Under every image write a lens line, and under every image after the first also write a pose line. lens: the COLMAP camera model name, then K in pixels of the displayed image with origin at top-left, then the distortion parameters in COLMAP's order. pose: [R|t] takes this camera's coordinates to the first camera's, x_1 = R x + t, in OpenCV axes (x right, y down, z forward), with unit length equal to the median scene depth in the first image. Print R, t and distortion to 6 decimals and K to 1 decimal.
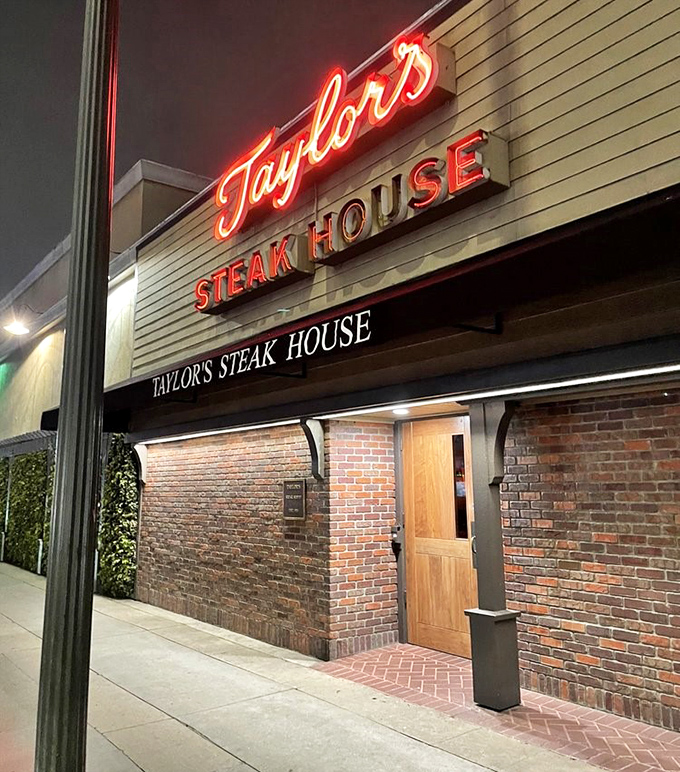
lens RADIAL K [[676.5, 0, 339.9], [0, 676.5, 384.6], [0, 0, 1]] dist [0.062151, 0.001741]
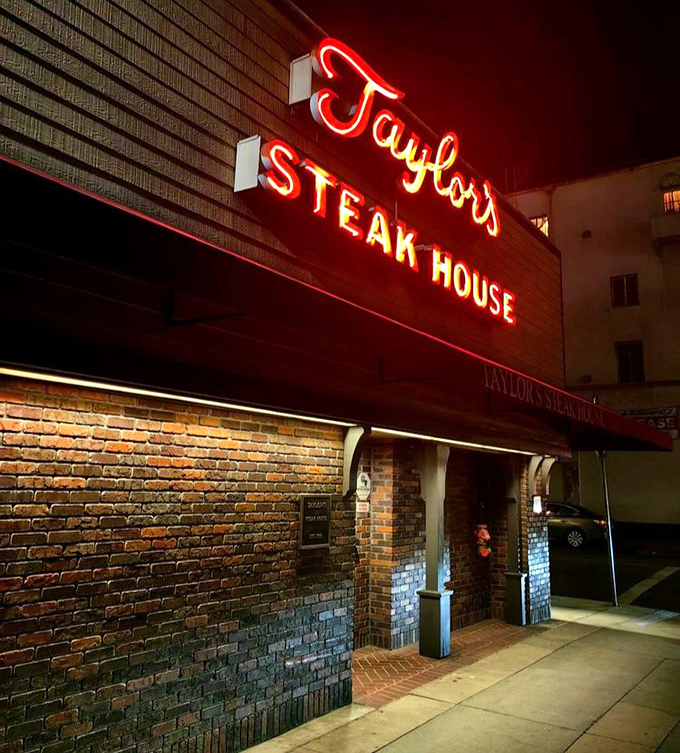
lens RADIAL K [[682.1, 0, 340.1], [0, 682.1, 376.2], [0, 0, 1]] dist [-0.007471, 0.000000]
pose [[-0.293533, 0.163300, 0.941898, -0.765718], [-0.156125, 0.963883, -0.215767, 0.160122], [-0.943114, -0.210389, -0.257436, 1.115734]]
